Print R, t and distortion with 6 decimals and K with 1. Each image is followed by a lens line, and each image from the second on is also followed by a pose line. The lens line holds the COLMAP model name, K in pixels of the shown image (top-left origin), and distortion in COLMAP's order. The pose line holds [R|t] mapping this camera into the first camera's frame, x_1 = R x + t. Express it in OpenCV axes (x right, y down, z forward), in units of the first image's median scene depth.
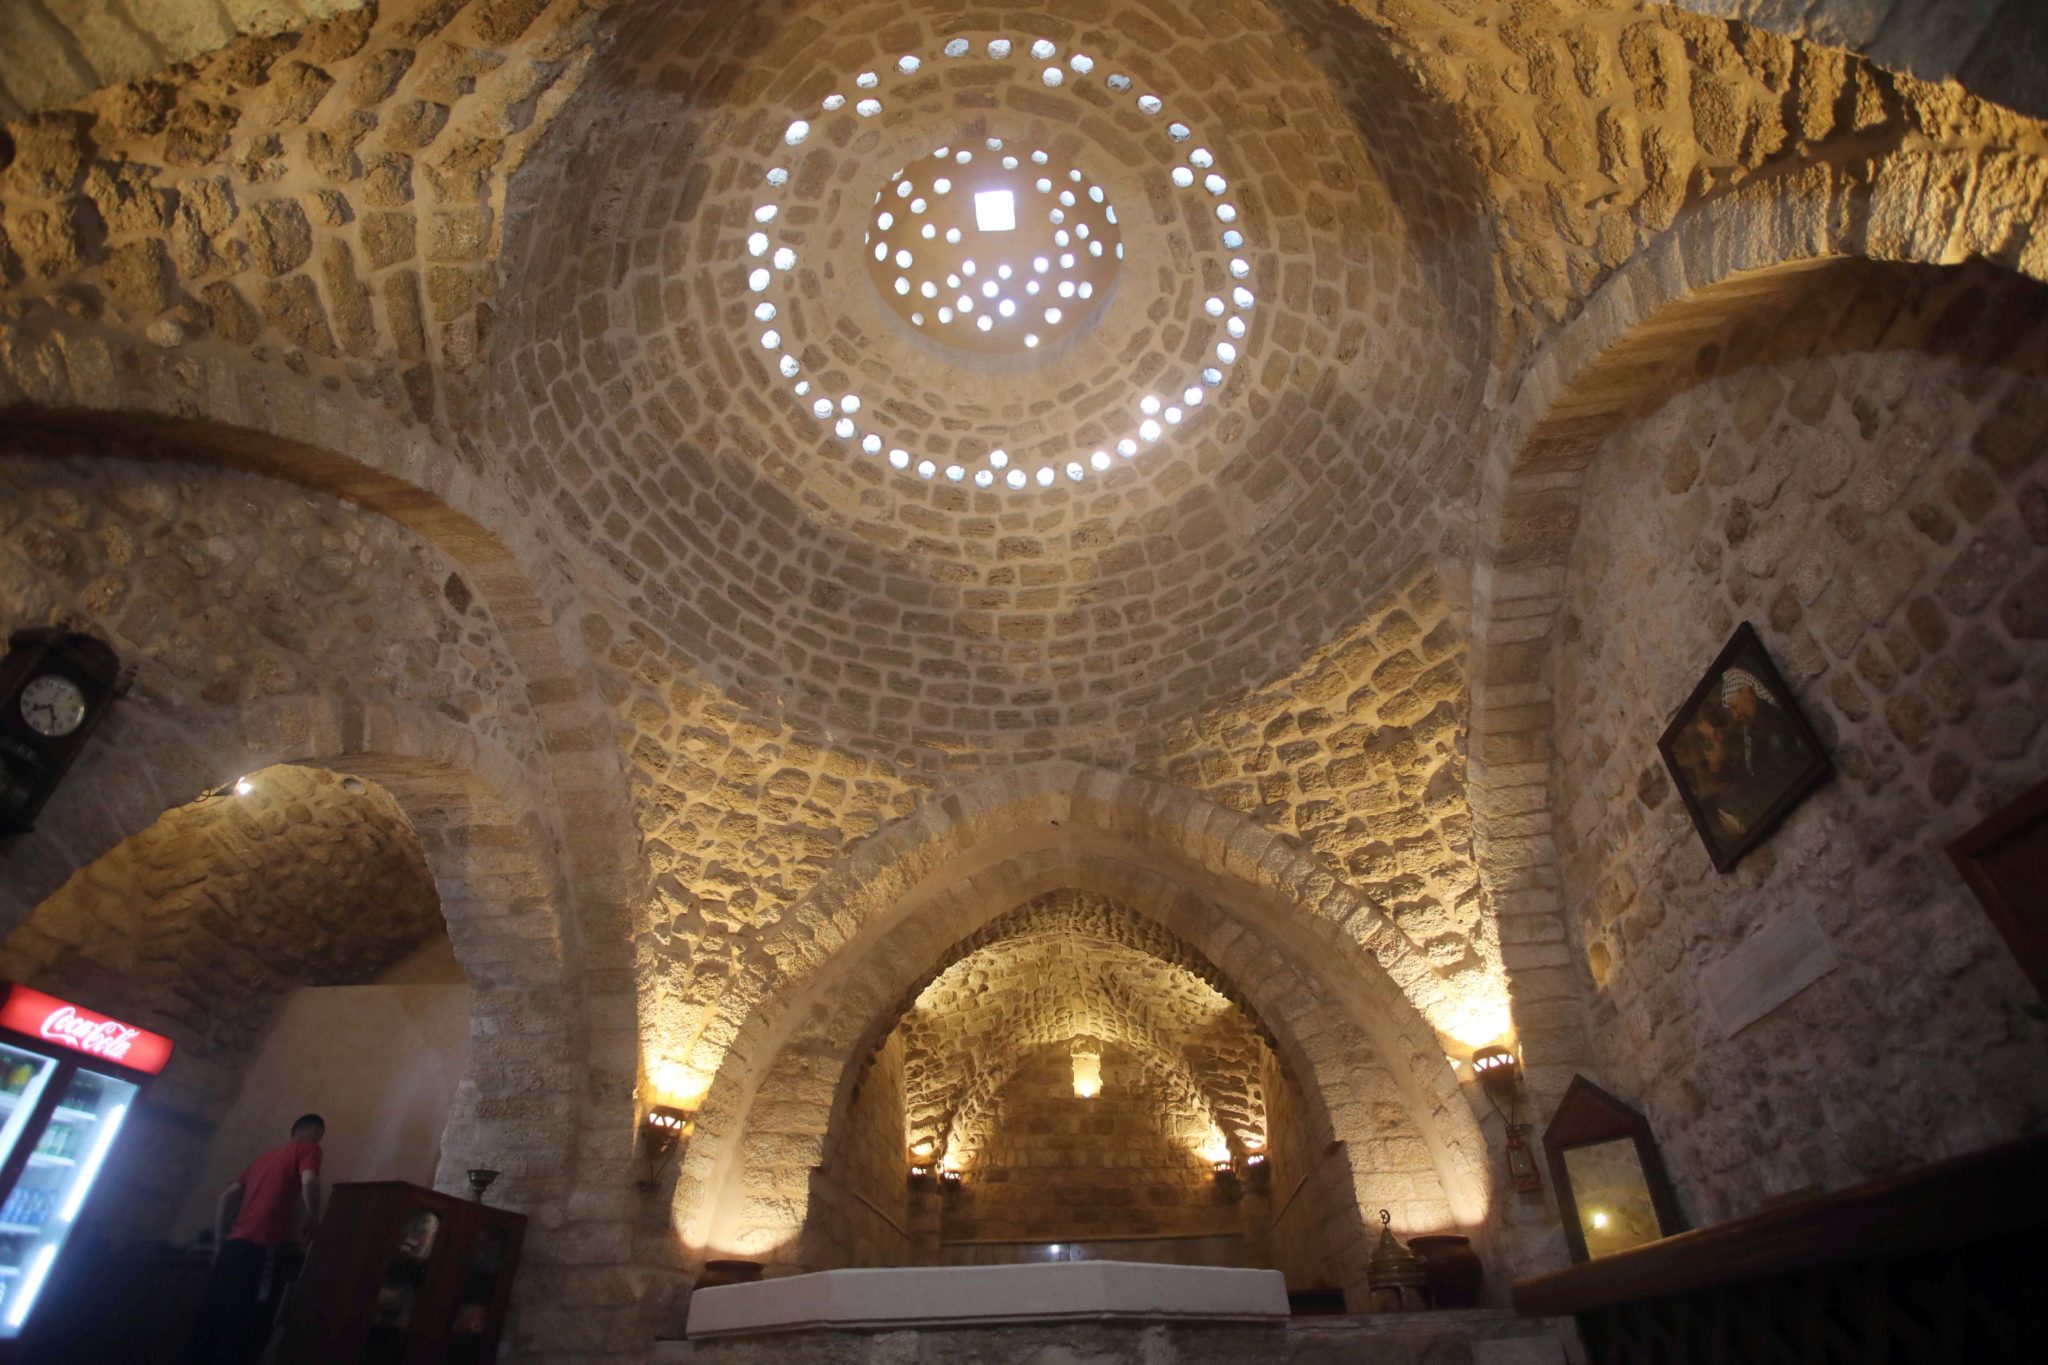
lens RADIAL K [[994.5, 0, 1021.7], [0, 994.5, 694.5], [0, 0, 1]] dist [-0.048292, 0.002827]
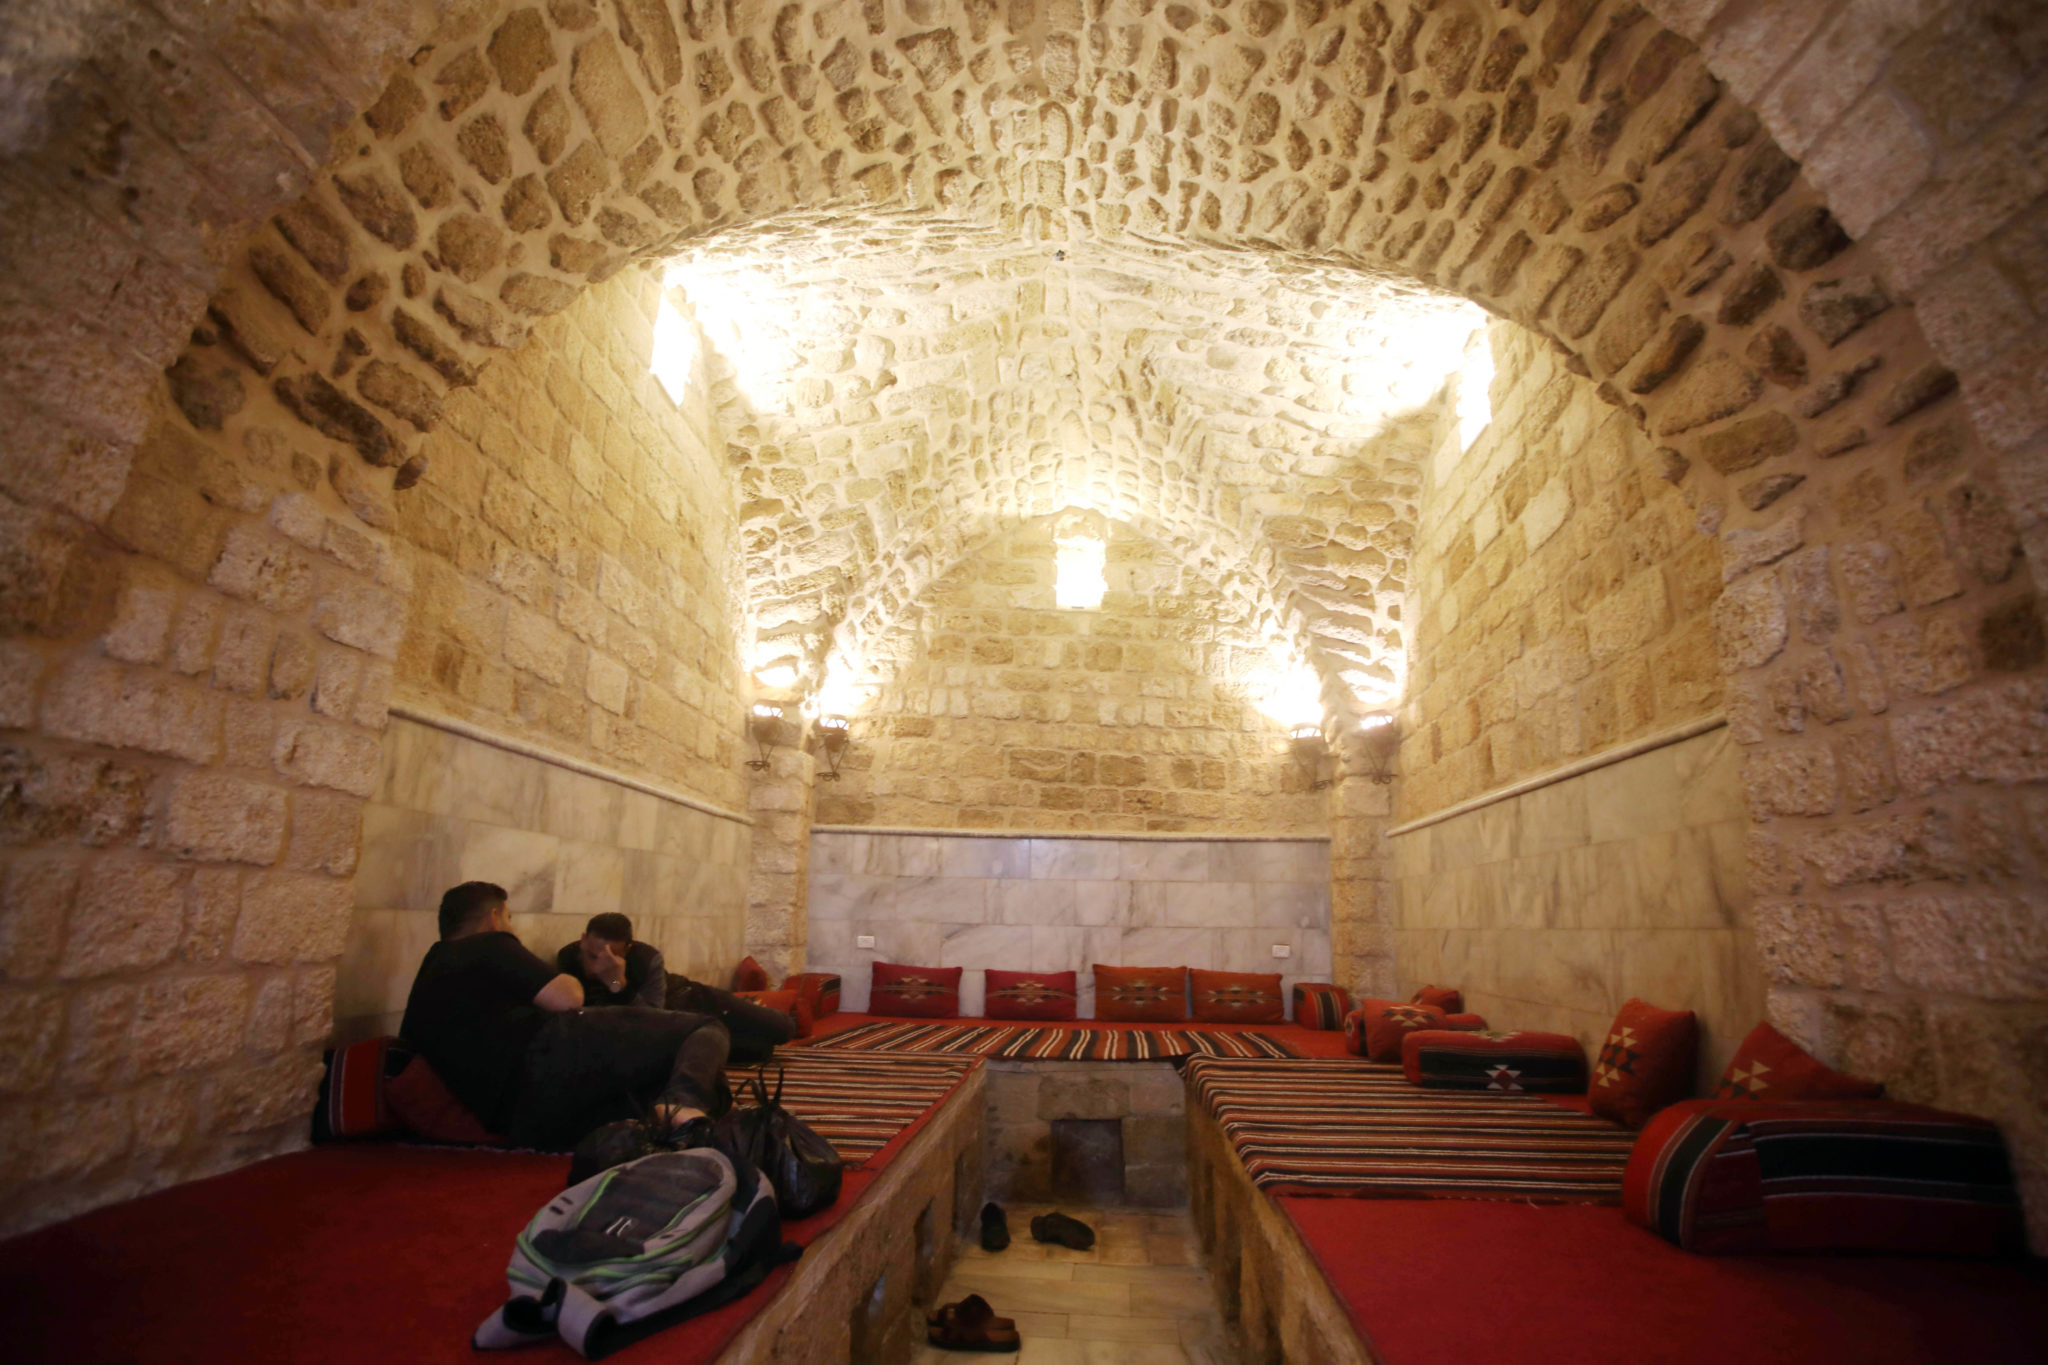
lens RADIAL K [[994.5, 0, 1029.7], [0, 994.5, 679.1], [0, 0, 1]] dist [-0.048292, 0.002827]
pose [[0.998689, 0.048118, 0.017461, 0.031648], [-0.051157, 0.926334, 0.373213, 0.243939], [0.001784, -0.373617, 0.927582, 0.473061]]
